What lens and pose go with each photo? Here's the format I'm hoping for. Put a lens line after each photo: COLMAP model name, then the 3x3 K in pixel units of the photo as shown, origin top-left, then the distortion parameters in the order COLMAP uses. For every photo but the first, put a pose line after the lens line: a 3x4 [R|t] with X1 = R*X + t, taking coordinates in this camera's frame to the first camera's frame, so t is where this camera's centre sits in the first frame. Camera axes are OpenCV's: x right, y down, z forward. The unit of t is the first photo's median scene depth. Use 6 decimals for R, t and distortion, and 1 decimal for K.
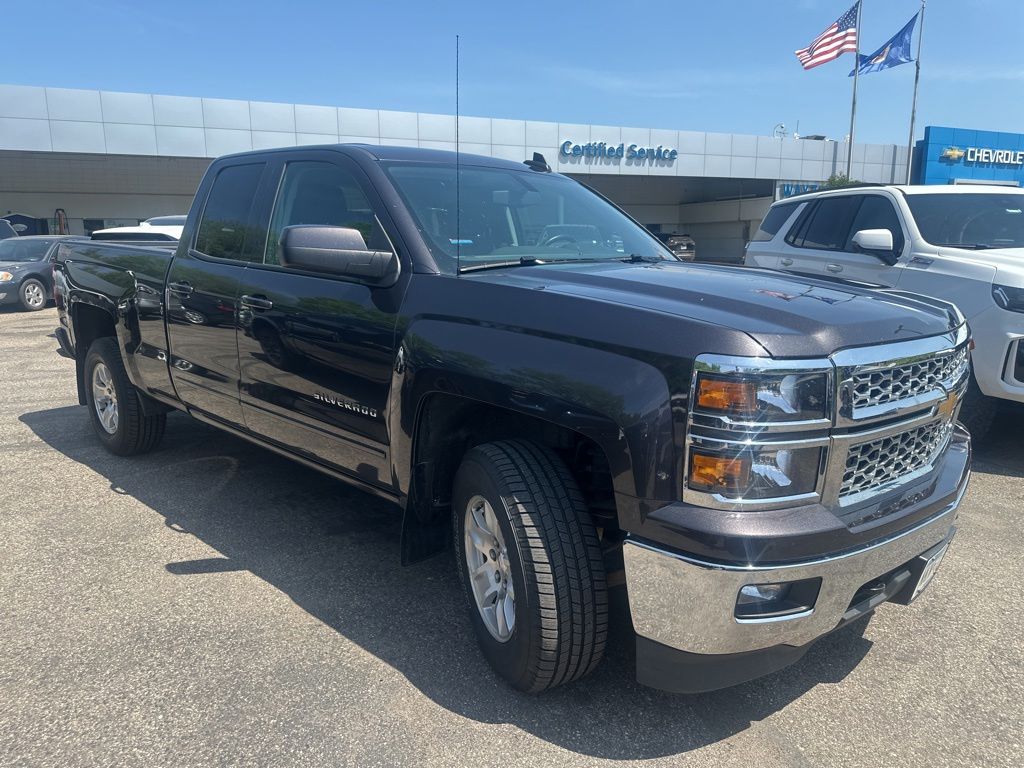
lens RADIAL K [[721.8, 0, 502.2], [0, 721.8, 388.7], [0, 0, 1]] dist [0.016245, -0.020468]
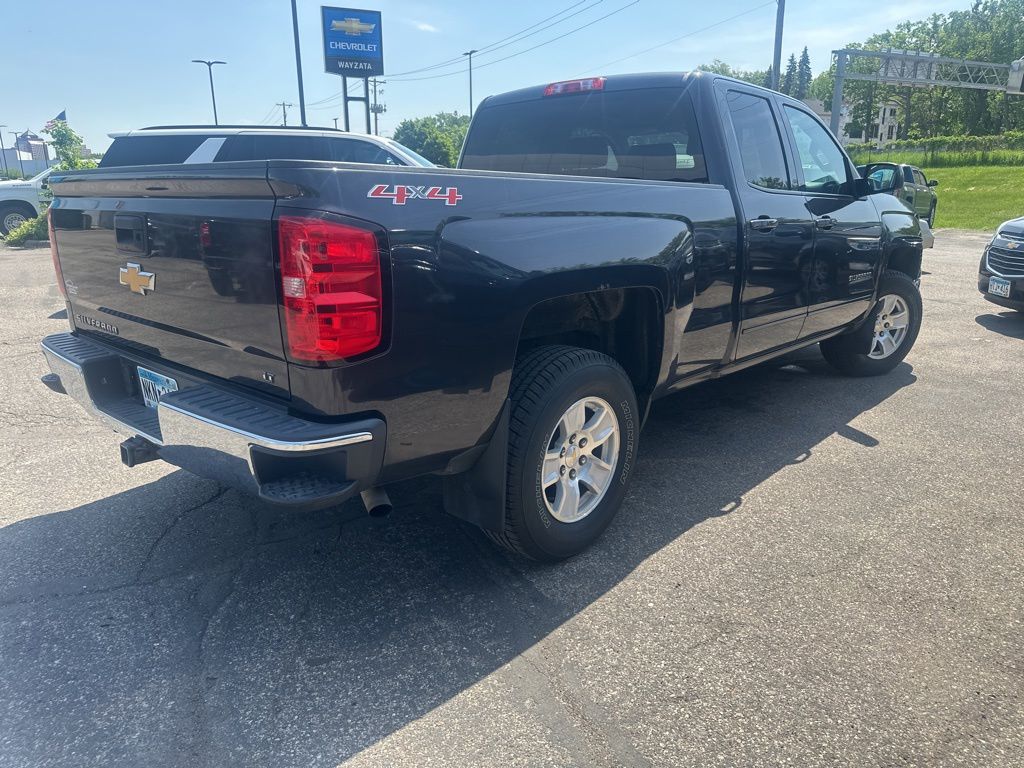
lens RADIAL K [[721.8, 0, 521.6], [0, 721.8, 383.6], [0, 0, 1]] dist [0.016245, -0.020468]
pose [[-0.041928, -0.263796, 0.963667, -1.883799], [0.195011, 0.943804, 0.266844, -0.347400], [-0.979904, 0.199114, 0.011871, 1.836340]]
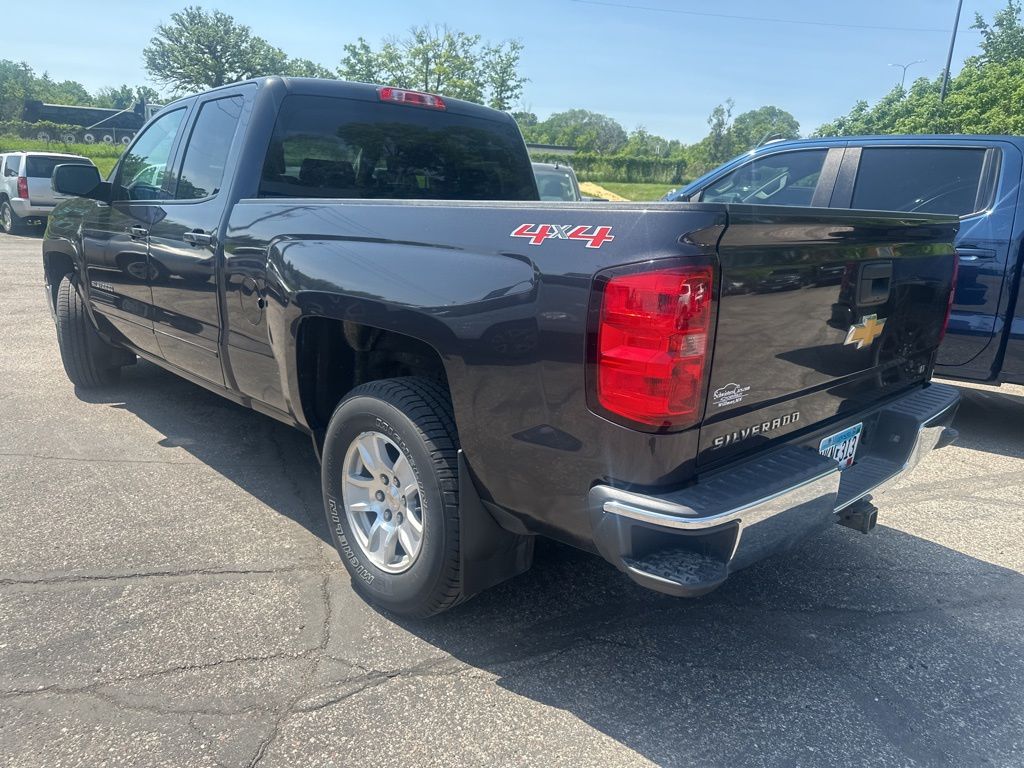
lens RADIAL K [[721.8, 0, 511.1], [0, 721.8, 387.2], [0, 0, 1]] dist [0.016245, -0.020468]
pose [[-0.998001, -0.055116, 0.030912, -0.660801], [-0.036282, 0.900270, 0.433817, -0.595885], [-0.051739, 0.431828, -0.900471, 3.016554]]
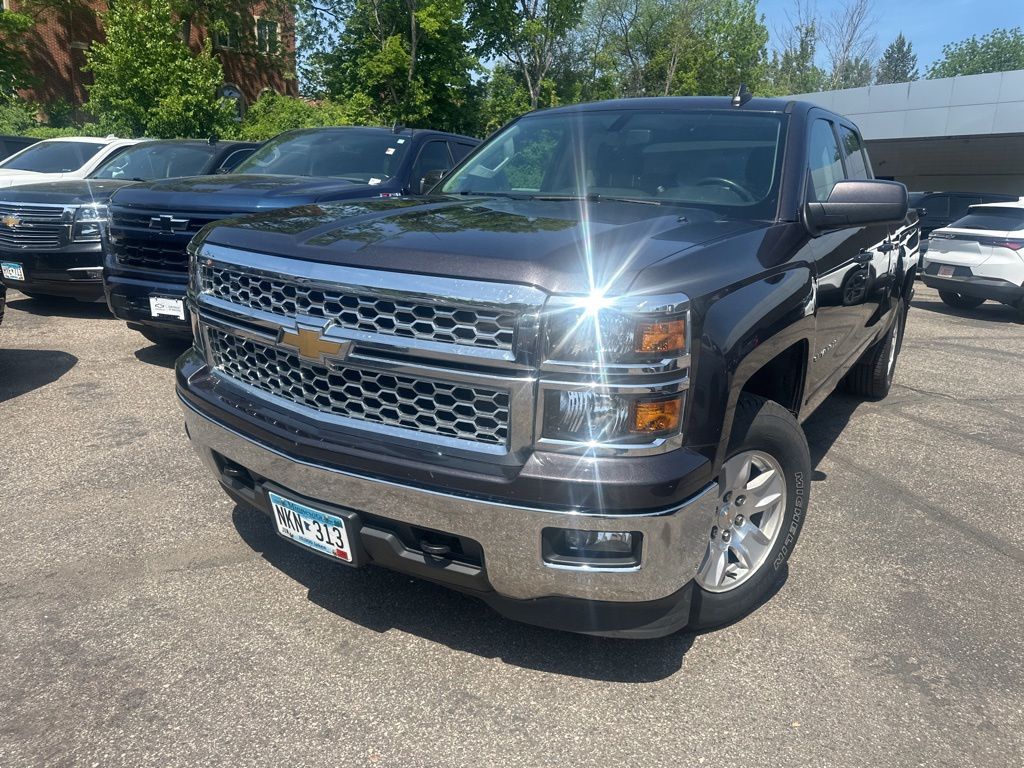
lens RADIAL K [[735.0, 0, 513.5], [0, 735.0, 380.5], [0, 0, 1]] dist [0.003222, -0.003115]
pose [[0.190460, 0.238930, -0.952175, 1.254112], [-0.235699, 0.952688, 0.191913, -0.135964], [0.952980, 0.187875, 0.237765, 0.854440]]
